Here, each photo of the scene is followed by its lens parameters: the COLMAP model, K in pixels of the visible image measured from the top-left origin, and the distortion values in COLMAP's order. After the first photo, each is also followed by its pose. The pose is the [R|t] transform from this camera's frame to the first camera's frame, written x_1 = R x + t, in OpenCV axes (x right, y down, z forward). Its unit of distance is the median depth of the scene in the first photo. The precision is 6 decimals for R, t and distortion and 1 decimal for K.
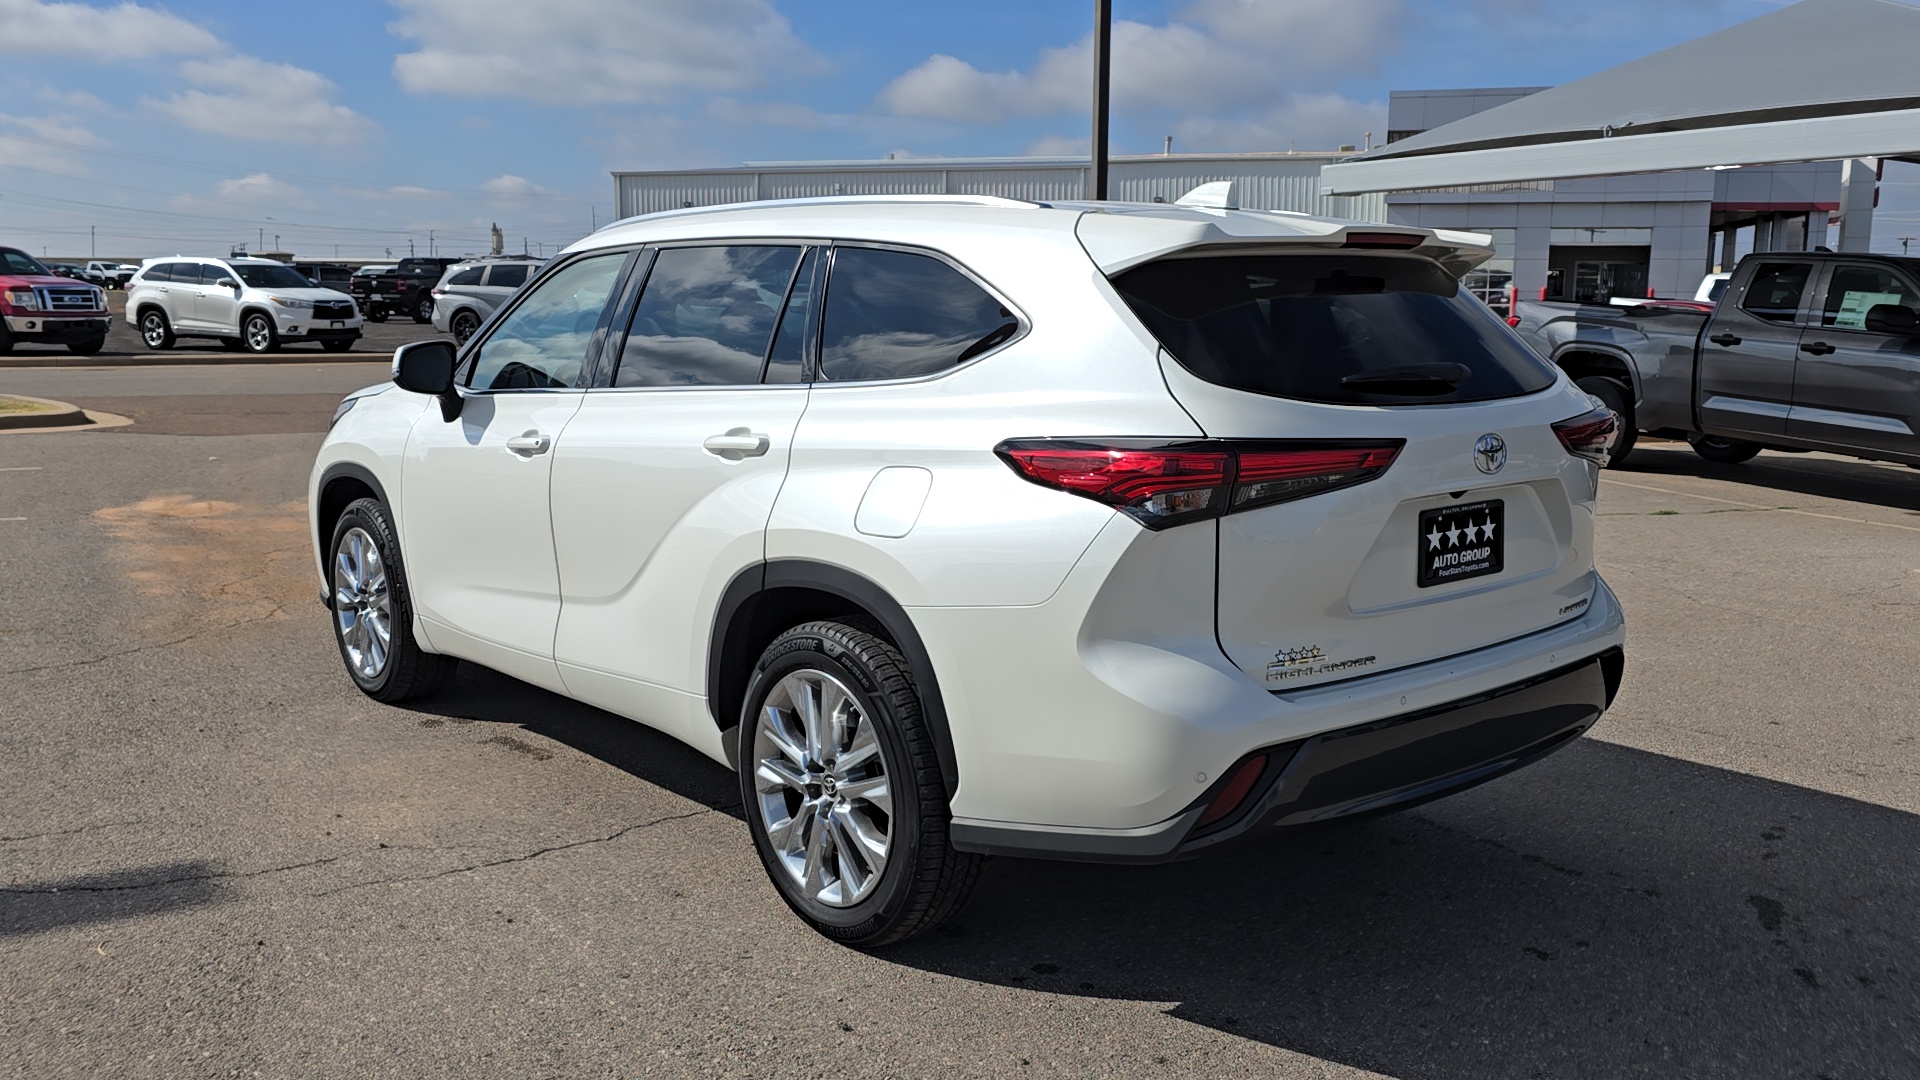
lens RADIAL K [[1599.2, 0, 989.2], [0, 1599.2, 542.3], [0, 0, 1]] dist [-0.021922, 0.026252]
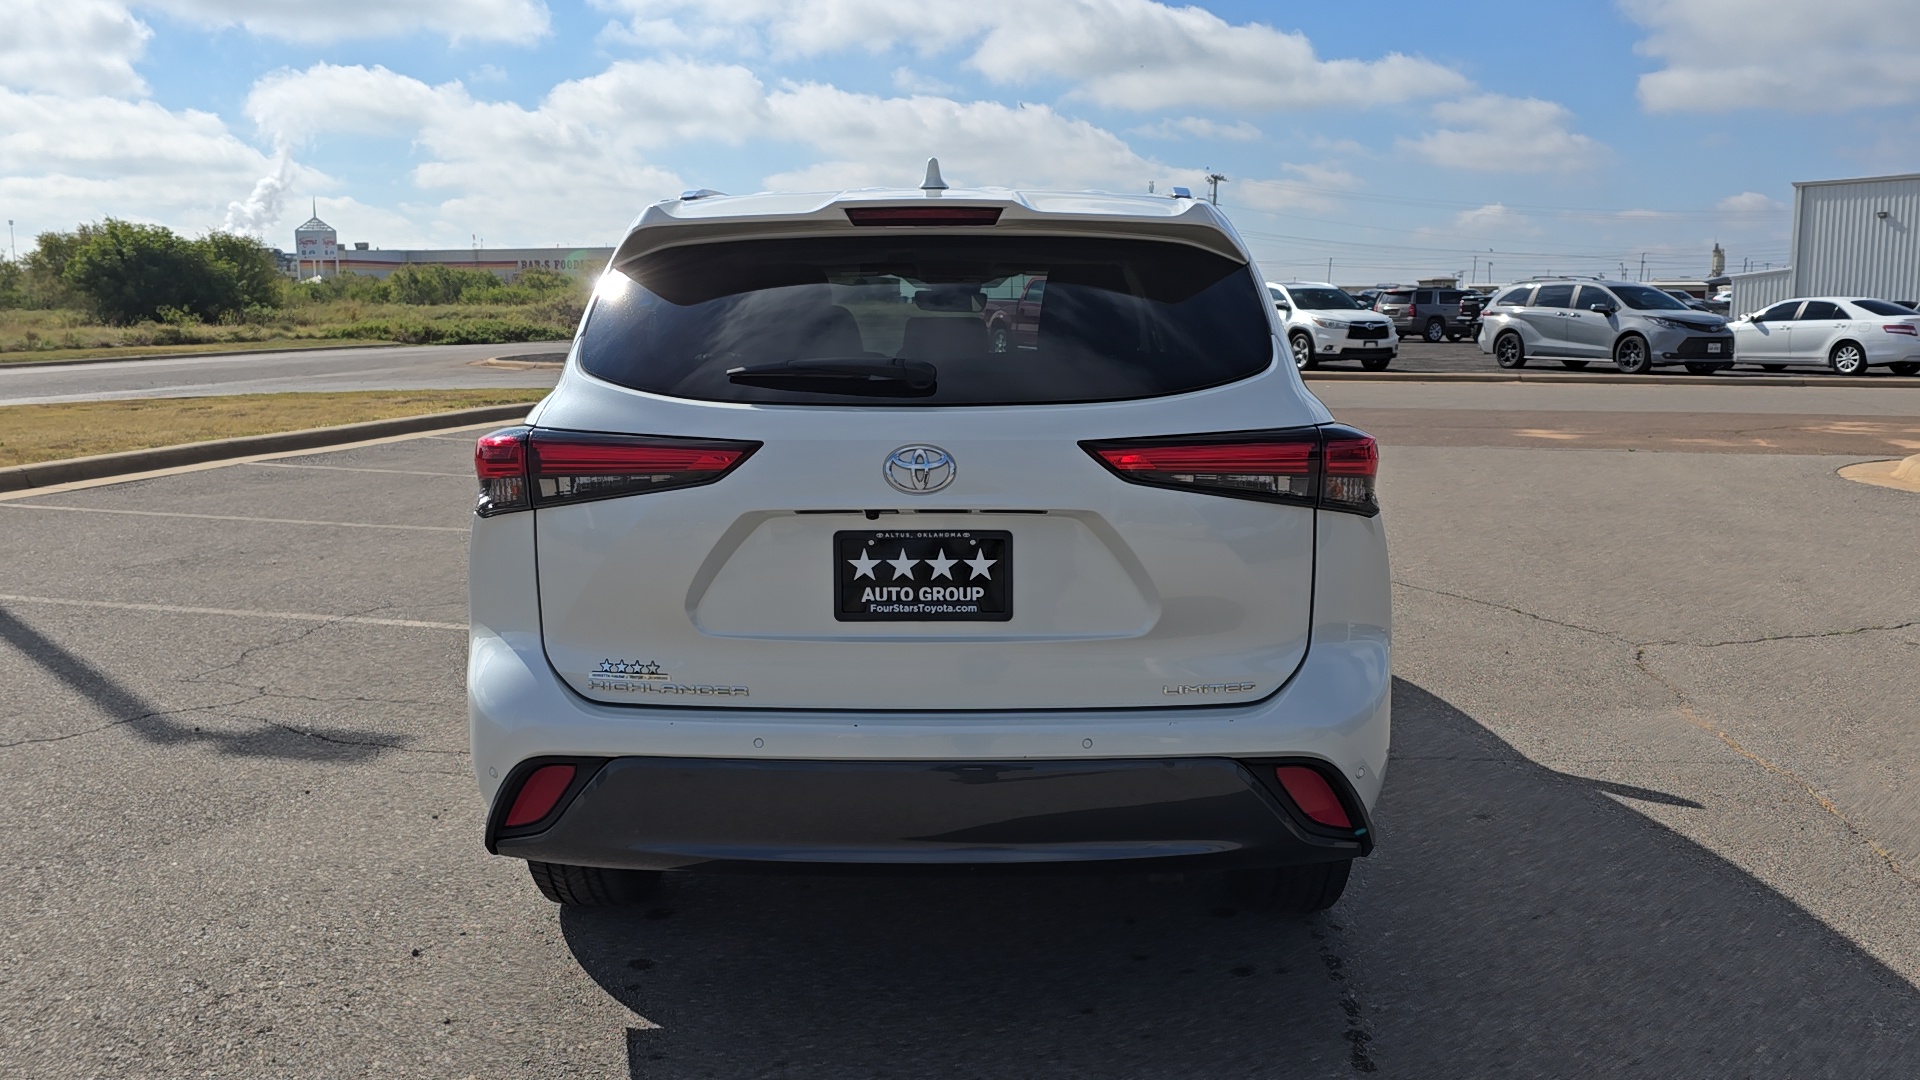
lens RADIAL K [[1599.2, 0, 967.8], [0, 1599.2, 549.6], [0, 0, 1]] dist [-0.021922, 0.026252]
pose [[0.743377, 0.090768, -0.662686, 0.250375], [-0.097872, 0.994847, 0.026474, -0.010944], [0.661674, 0.045178, 0.748429, 0.115193]]
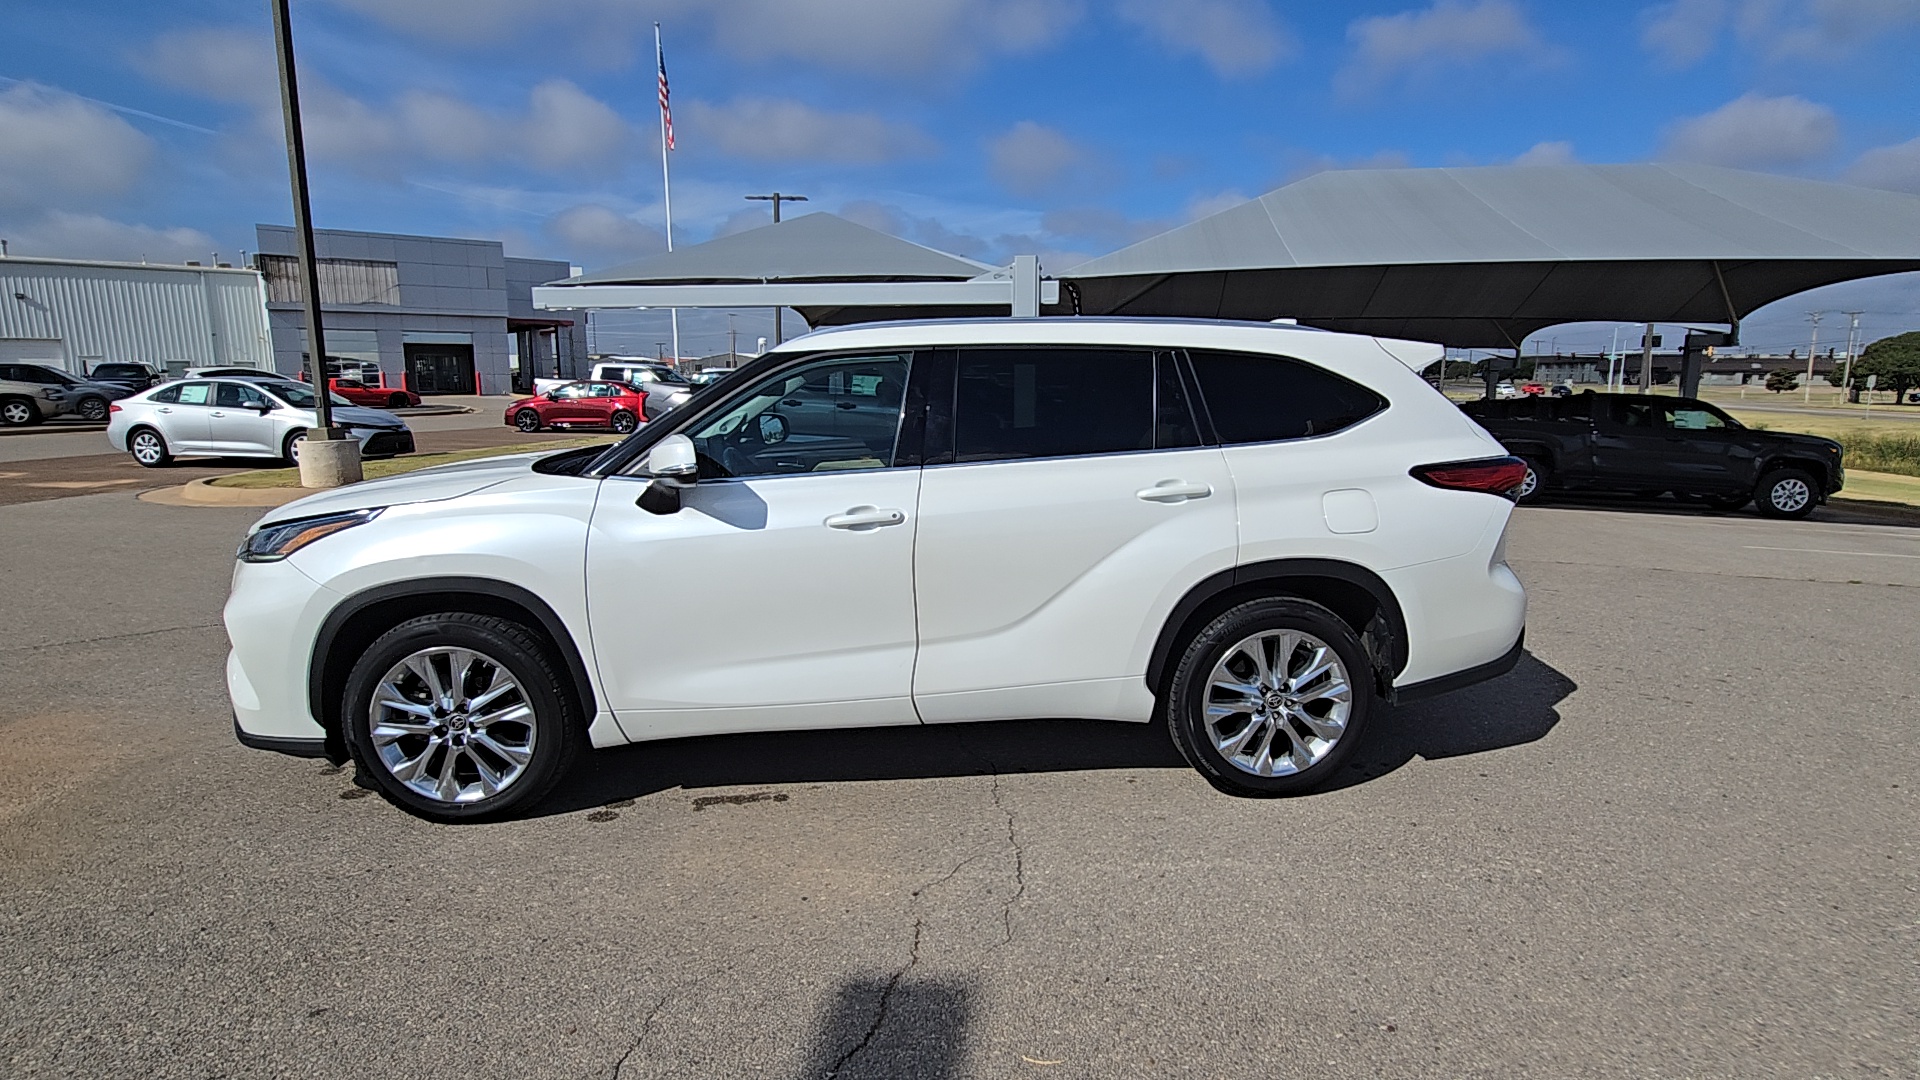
lens RADIAL K [[977.1, 0, 964.3], [0, 977.1, 554.7], [0, 0, 1]] dist [-0.002989, 0.002102]
pose [[0.598841, -0.148117, 0.787052, -0.317872], [0.126649, 0.987897, 0.089552, -0.035602], [-0.790790, 0.046052, 0.610352, 0.207279]]
